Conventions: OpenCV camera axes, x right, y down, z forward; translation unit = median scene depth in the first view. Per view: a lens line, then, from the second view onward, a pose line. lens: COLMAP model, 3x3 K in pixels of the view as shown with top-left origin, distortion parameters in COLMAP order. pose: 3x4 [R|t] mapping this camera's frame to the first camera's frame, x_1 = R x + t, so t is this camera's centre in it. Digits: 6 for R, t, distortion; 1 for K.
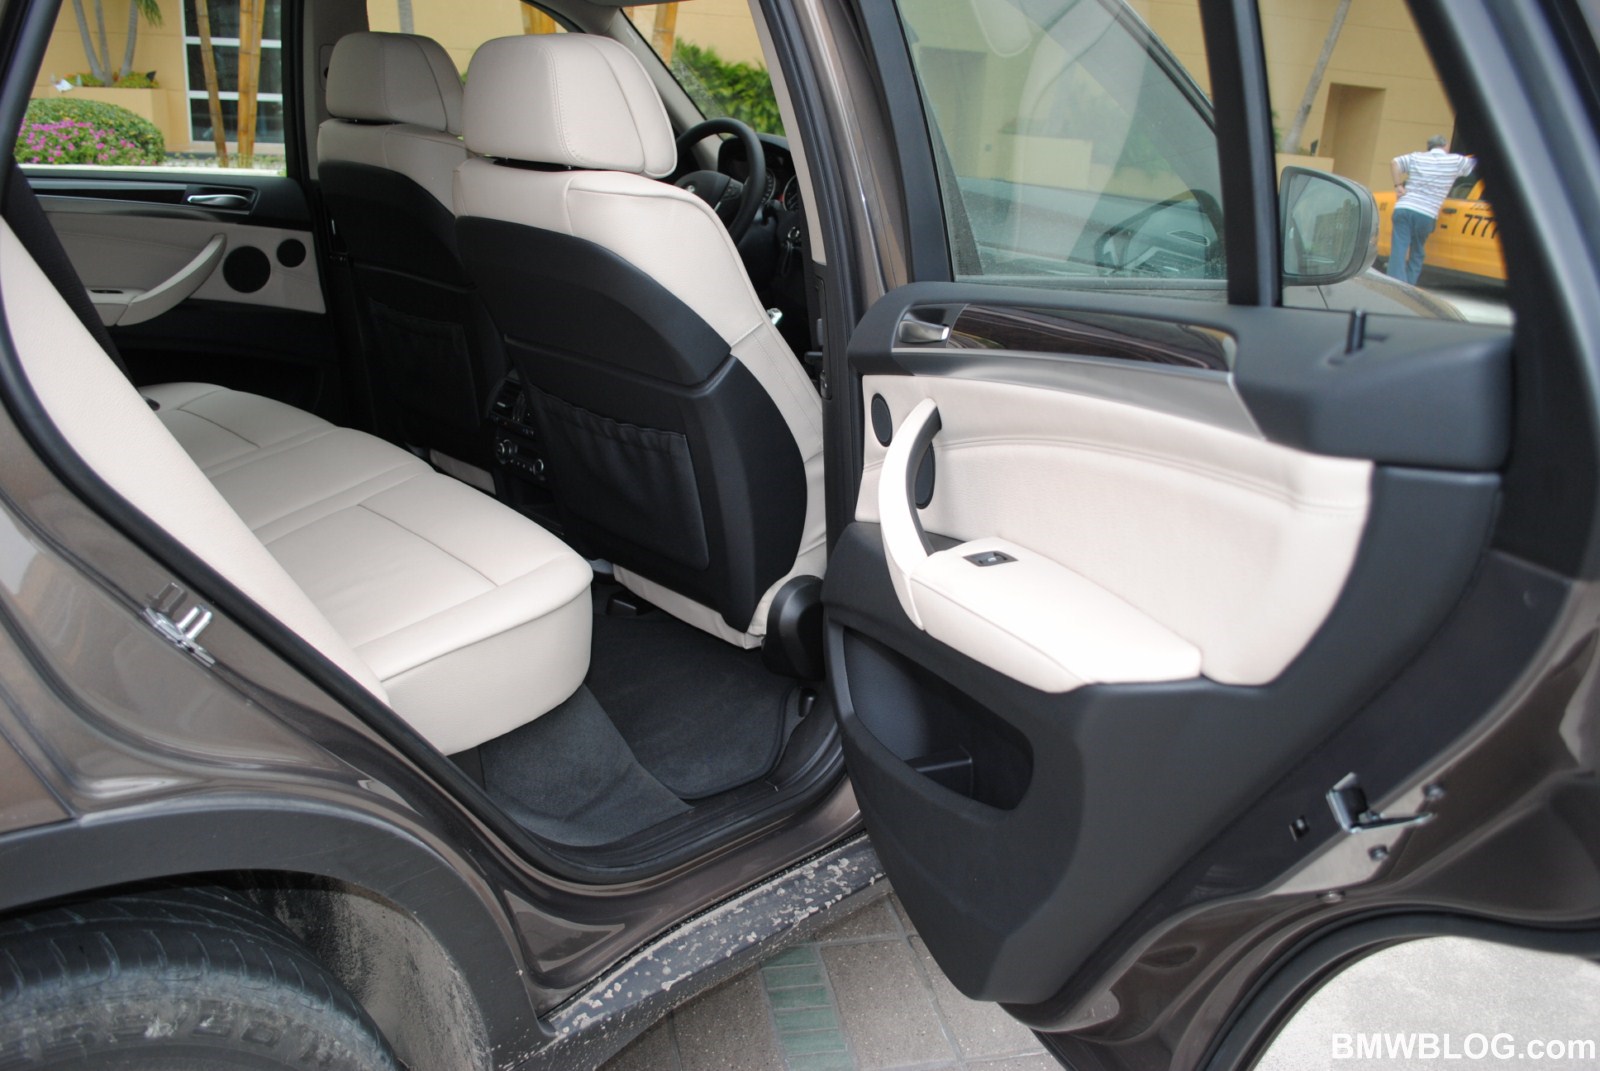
lens RADIAL K [[1334.1, 0, 801.4], [0, 1334.1, 606.3], [0, 0, 1]] dist [-0.057565, 0.008168]
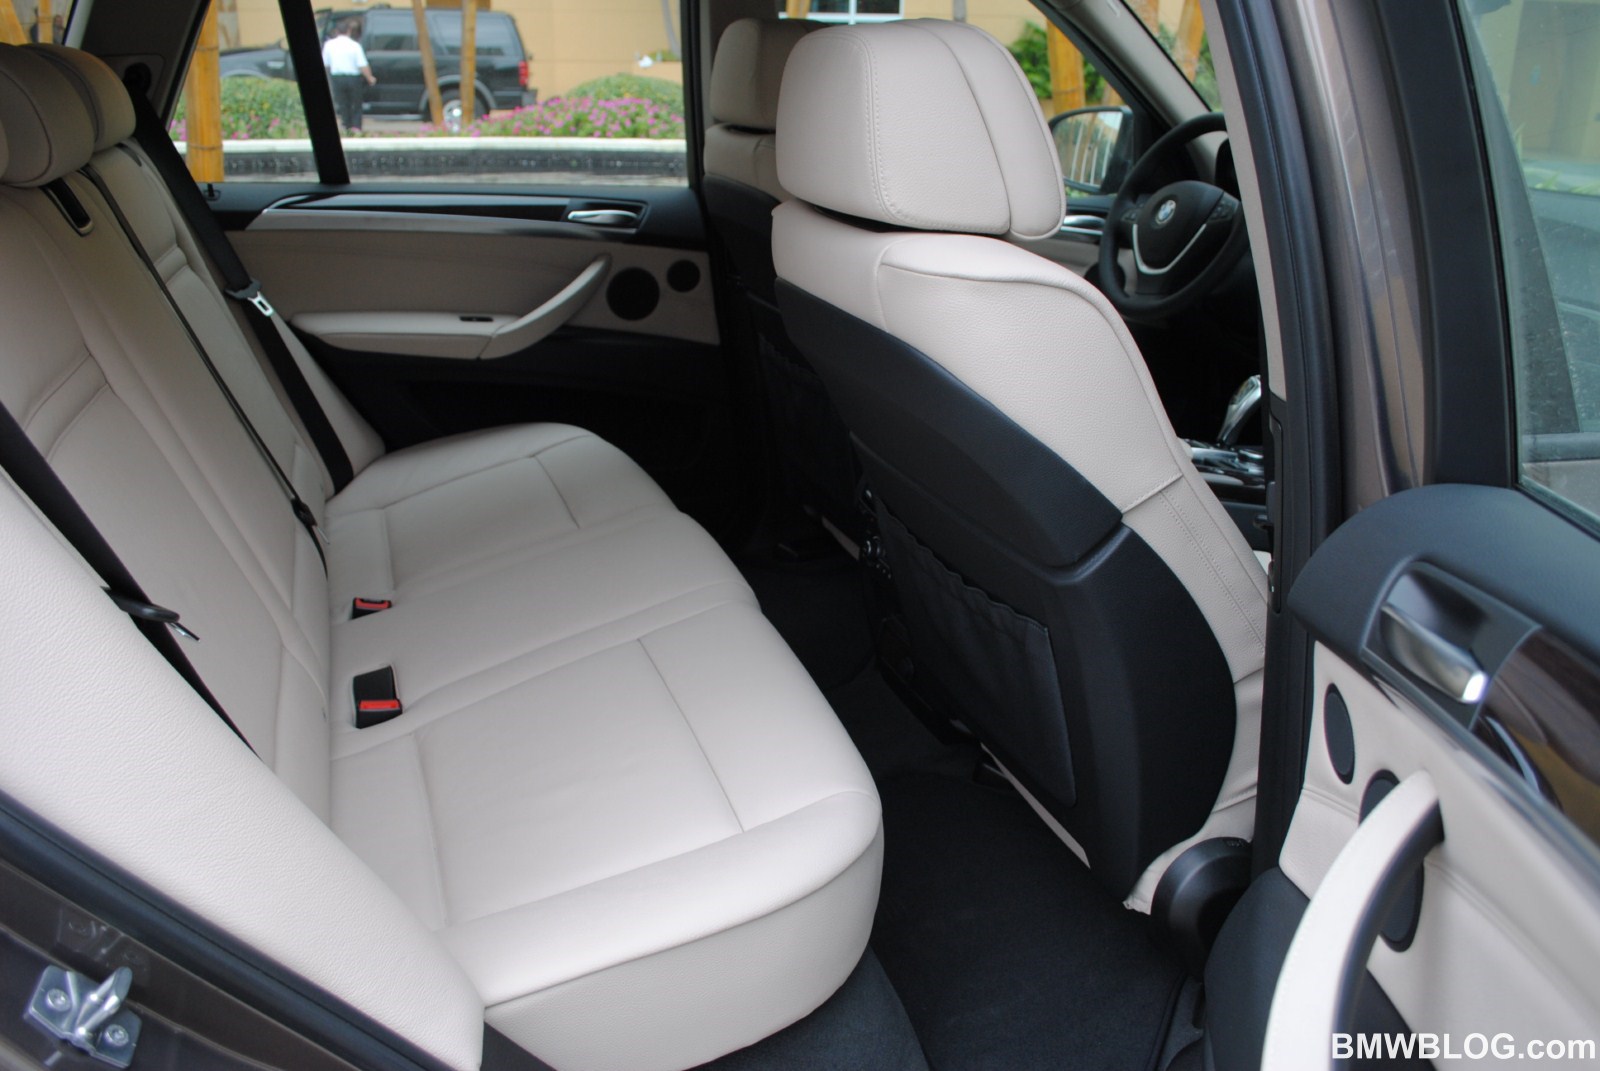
lens RADIAL K [[1334.1, 0, 801.4], [0, 1334.1, 606.3], [0, 0, 1]] dist [-0.057565, 0.008168]
pose [[0.926052, 0.112619, -0.360201, 0.031138], [-0.104476, 0.993637, 0.042066, -0.131464], [0.362646, -0.001323, 0.931926, 0.289212]]
